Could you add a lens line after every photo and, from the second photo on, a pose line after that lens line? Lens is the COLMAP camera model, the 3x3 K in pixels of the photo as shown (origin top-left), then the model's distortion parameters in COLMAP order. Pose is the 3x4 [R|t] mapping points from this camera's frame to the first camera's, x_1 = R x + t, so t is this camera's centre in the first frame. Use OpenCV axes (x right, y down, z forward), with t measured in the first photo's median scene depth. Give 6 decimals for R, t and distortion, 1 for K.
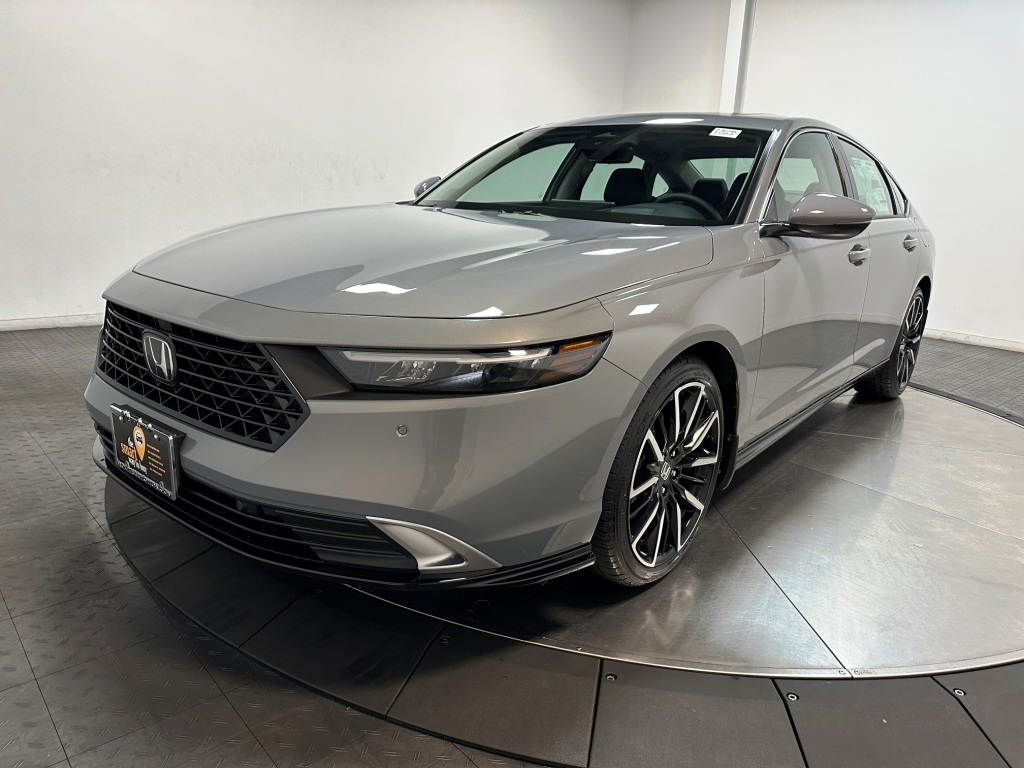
lens RADIAL K [[803.3, 0, 512.0], [0, 803.3, 384.0], [0, 0, 1]] dist [0.111855, -0.355874]
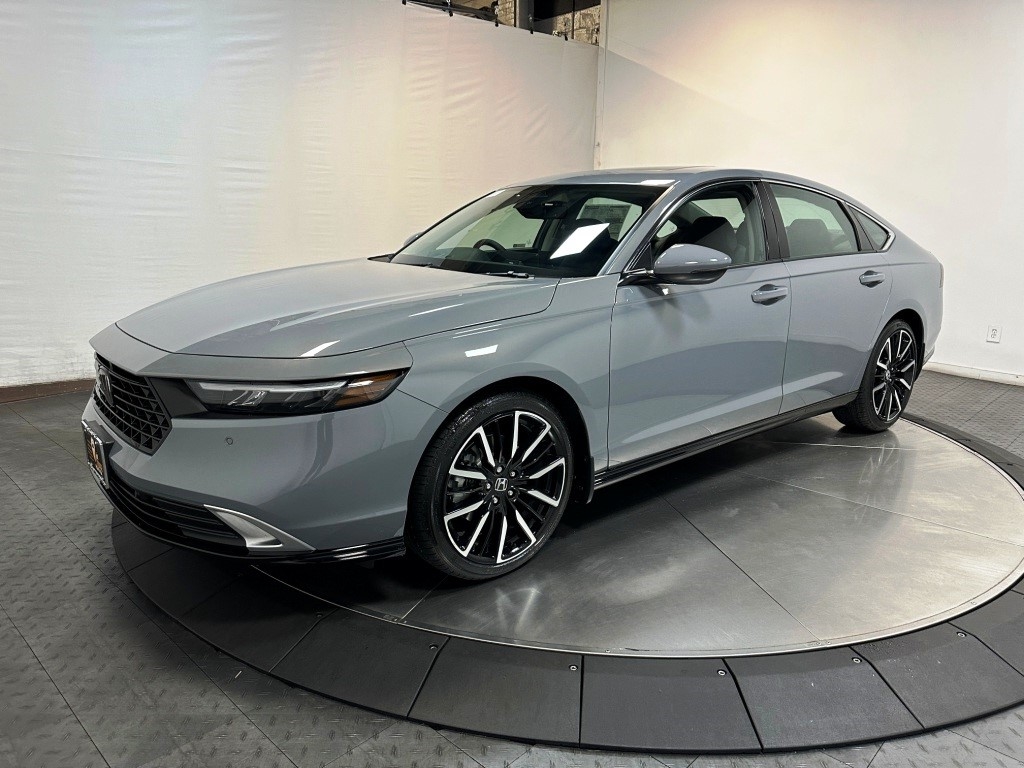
lens RADIAL K [[803.3, 0, 512.0], [0, 803.3, 384.0], [0, 0, 1]] dist [0.111855, -0.355874]
pose [[0.973140, 0.009247, -0.230029, 0.586299], [-0.016400, 0.999439, -0.029204, -0.006689], [0.229630, 0.032192, 0.972745, -0.195950]]
